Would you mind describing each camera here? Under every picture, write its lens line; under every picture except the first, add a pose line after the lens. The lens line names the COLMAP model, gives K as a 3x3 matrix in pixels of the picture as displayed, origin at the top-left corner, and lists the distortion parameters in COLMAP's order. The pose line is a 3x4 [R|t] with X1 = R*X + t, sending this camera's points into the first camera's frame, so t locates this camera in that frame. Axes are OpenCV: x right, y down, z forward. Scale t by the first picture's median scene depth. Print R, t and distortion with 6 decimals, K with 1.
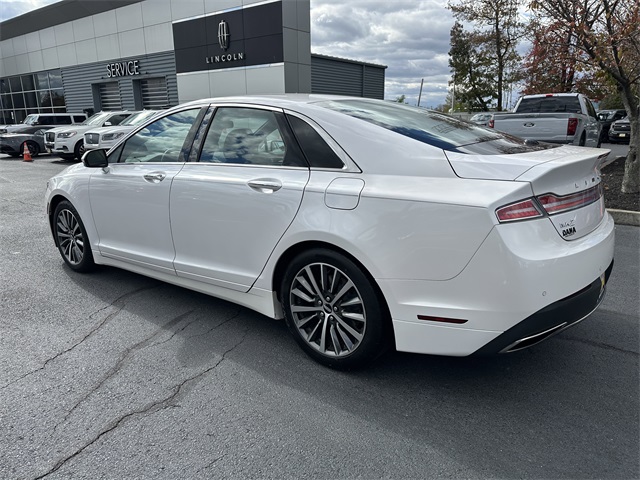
lens RADIAL K [[475.0, 0, 325.6], [0, 475.0, 230.7], [0, 0, 1]] dist [0.014929, -0.003701]
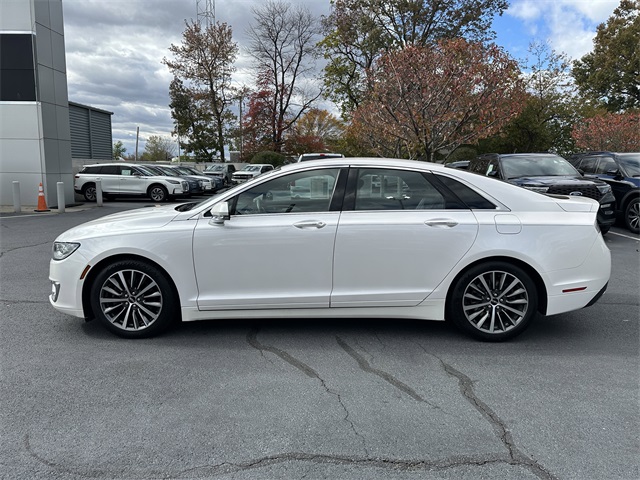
lens RADIAL K [[475.0, 0, 325.6], [0, 475.0, 230.7], [0, 0, 1]] dist [0.014929, -0.003701]
pose [[0.784358, -0.057420, 0.617645, -0.137255], [0.117433, 0.991446, -0.056959, -0.003663], [-0.609092, 0.117208, 0.784391, 0.011912]]
